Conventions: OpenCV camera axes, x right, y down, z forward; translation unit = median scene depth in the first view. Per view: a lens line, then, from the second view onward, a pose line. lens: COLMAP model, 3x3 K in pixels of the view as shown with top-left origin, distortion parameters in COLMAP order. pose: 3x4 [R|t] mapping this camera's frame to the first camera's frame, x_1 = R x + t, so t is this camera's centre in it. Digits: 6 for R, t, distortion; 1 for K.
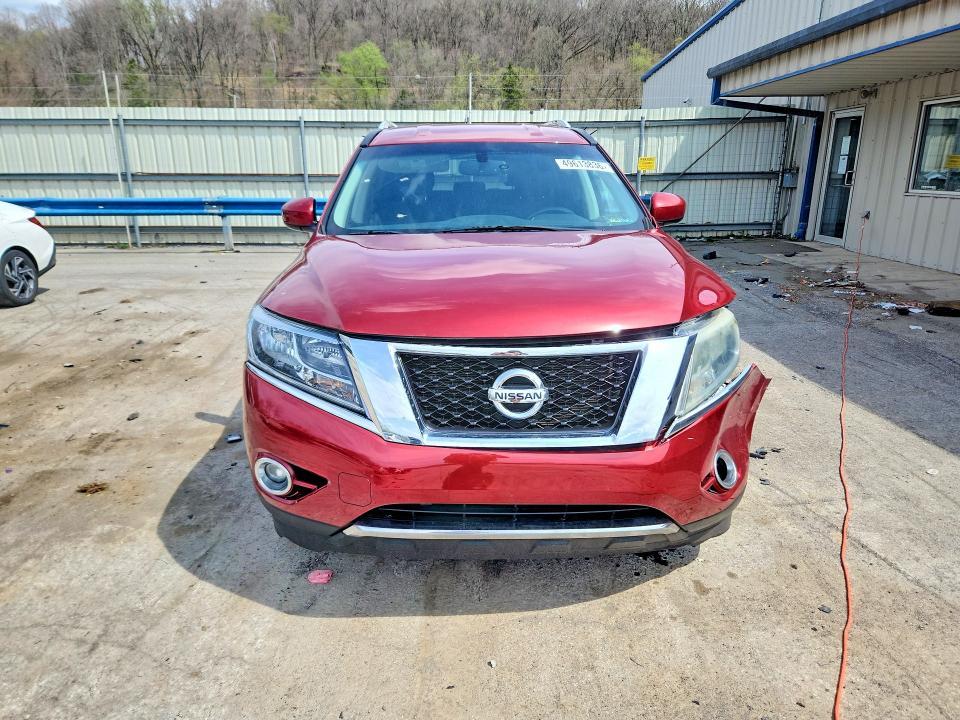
lens RADIAL K [[682.1, 0, 476.9], [0, 682.1, 370.0], [0, 0, 1]] dist [0.017850, -0.006581]
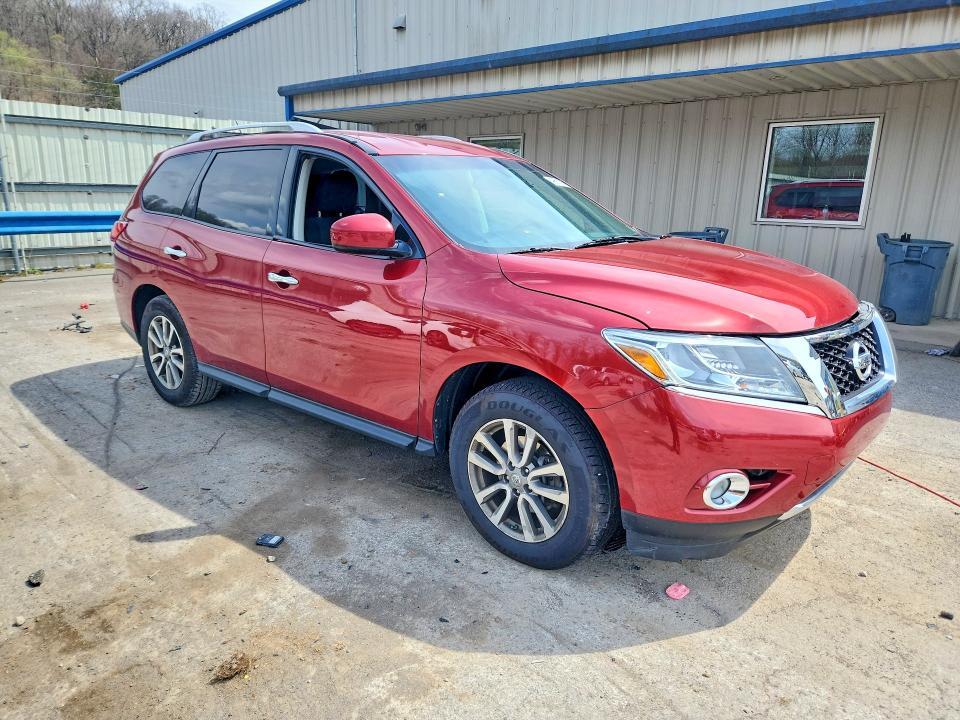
lens RADIAL K [[675.2, 0, 482.0], [0, 675.2, 360.5], [0, 0, 1]] dist [0.024519, 0.001011]
pose [[0.675580, -0.165486, 0.718475, -0.687888], [0.184423, 0.981436, 0.052642, -0.086741], [-0.713849, 0.096939, 0.693558, 0.302421]]
